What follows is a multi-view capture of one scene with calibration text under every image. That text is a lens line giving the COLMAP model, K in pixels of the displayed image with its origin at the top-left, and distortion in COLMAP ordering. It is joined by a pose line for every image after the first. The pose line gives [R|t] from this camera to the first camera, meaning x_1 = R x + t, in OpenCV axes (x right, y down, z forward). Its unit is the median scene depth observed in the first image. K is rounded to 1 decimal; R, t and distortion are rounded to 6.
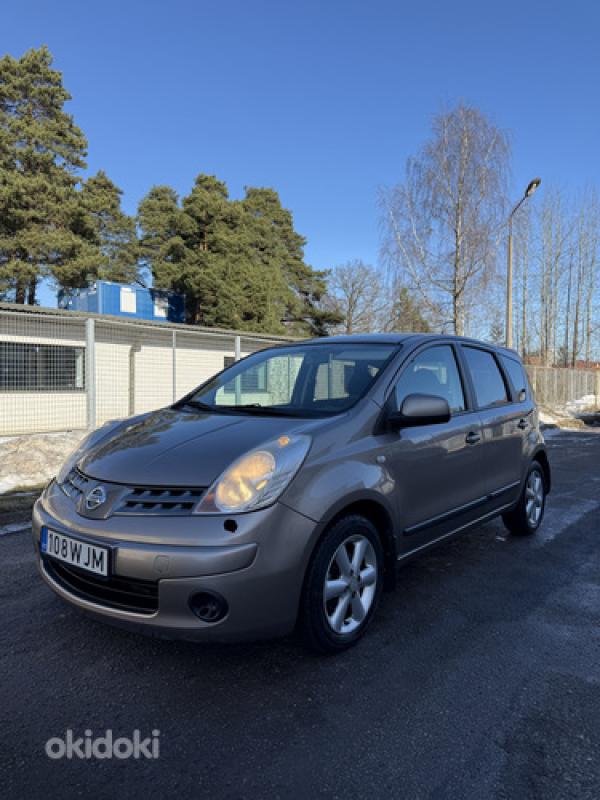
lens RADIAL K [[559.0, 0, 298.2], [0, 559.0, 398.9], [0, 0, 1]] dist [0.002062, -0.023638]
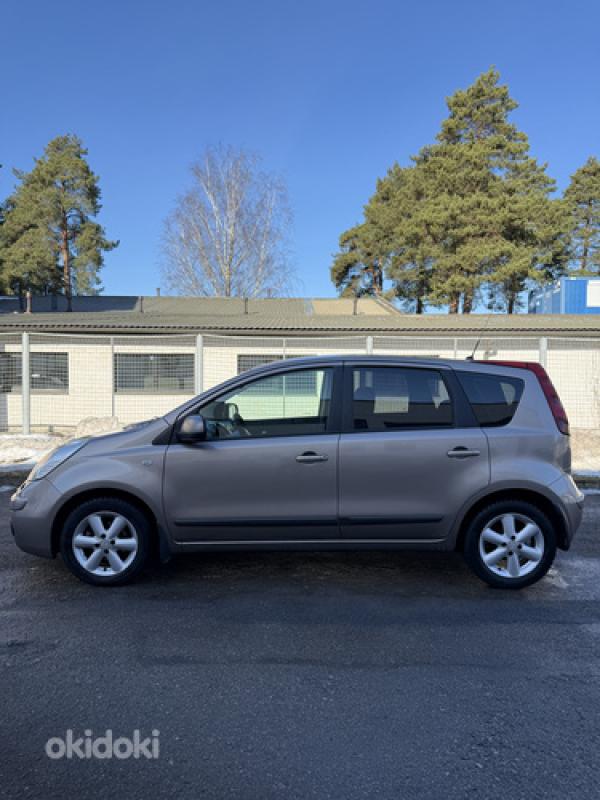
lens RADIAL K [[559.0, 0, 298.2], [0, 559.0, 398.9], [0, 0, 1]] dist [0.002062, -0.023638]
pose [[0.626985, 0.014054, -0.778904, 0.171611], [-0.010986, 0.999897, 0.009198, -0.007452], [0.778954, 0.002791, 0.627075, 0.053134]]
